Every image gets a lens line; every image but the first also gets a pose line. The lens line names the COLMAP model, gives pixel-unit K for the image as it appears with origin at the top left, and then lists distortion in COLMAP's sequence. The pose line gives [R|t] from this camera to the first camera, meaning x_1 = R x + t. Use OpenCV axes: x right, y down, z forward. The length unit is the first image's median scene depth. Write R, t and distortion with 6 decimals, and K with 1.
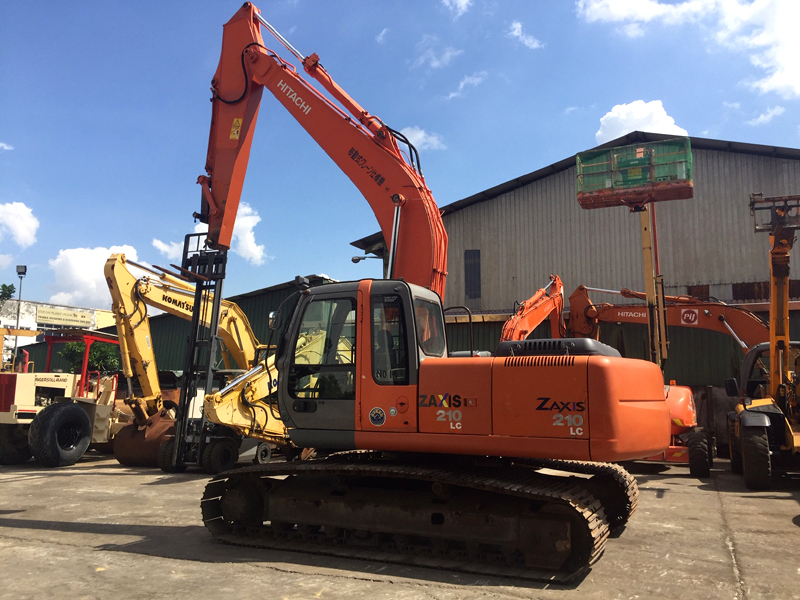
lens RADIAL K [[694.9, 0, 398.1], [0, 694.9, 294.9], [0, 0, 1]] dist [0.069580, -0.087391]
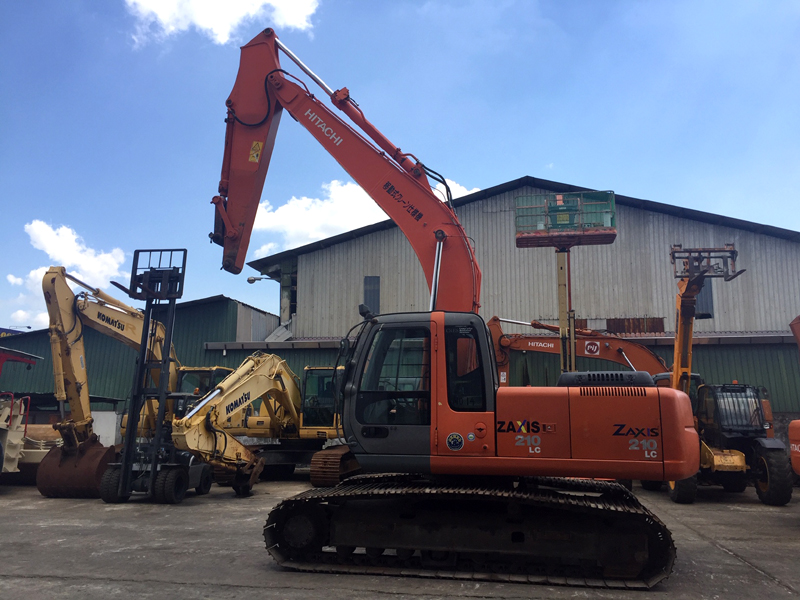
lens RADIAL K [[694.9, 0, 398.9], [0, 694.9, 293.2], [0, 0, 1]] dist [0.069580, -0.087391]
pose [[0.970896, 0.043450, 0.235529, -0.190823], [-0.035299, 0.998627, -0.038716, -0.003387], [-0.236888, 0.029275, 0.971096, -0.008024]]
